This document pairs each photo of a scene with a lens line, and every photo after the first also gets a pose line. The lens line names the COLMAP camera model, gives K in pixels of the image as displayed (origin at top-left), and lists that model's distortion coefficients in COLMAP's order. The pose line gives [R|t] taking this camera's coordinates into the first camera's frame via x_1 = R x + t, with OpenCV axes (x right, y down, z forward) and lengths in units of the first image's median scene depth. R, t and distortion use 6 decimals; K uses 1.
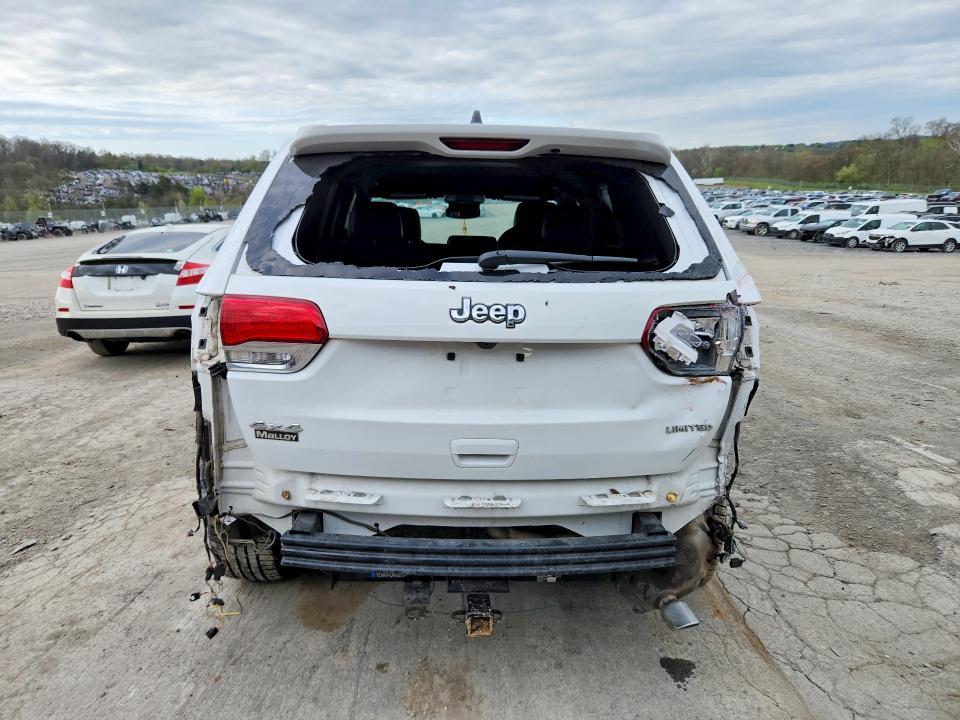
lens RADIAL K [[654.0, 0, 482.2], [0, 654.0, 368.2], [0, 0, 1]] dist [0.047817, -0.036131]
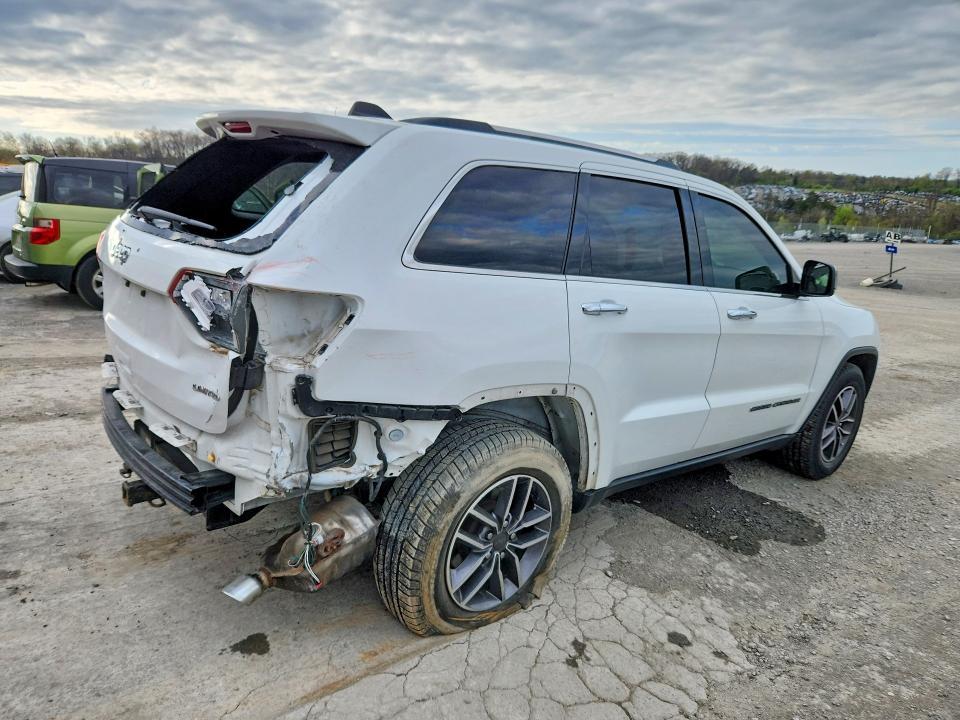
lens RADIAL K [[654.0, 0, 452.0], [0, 654.0, 367.8], [0, 0, 1]] dist [0.047817, -0.036131]
pose [[0.610955, 0.247138, -0.752102, 0.767761], [-0.264134, 0.959222, 0.100633, -0.088704], [0.746302, 0.137174, 0.651319, 0.349641]]
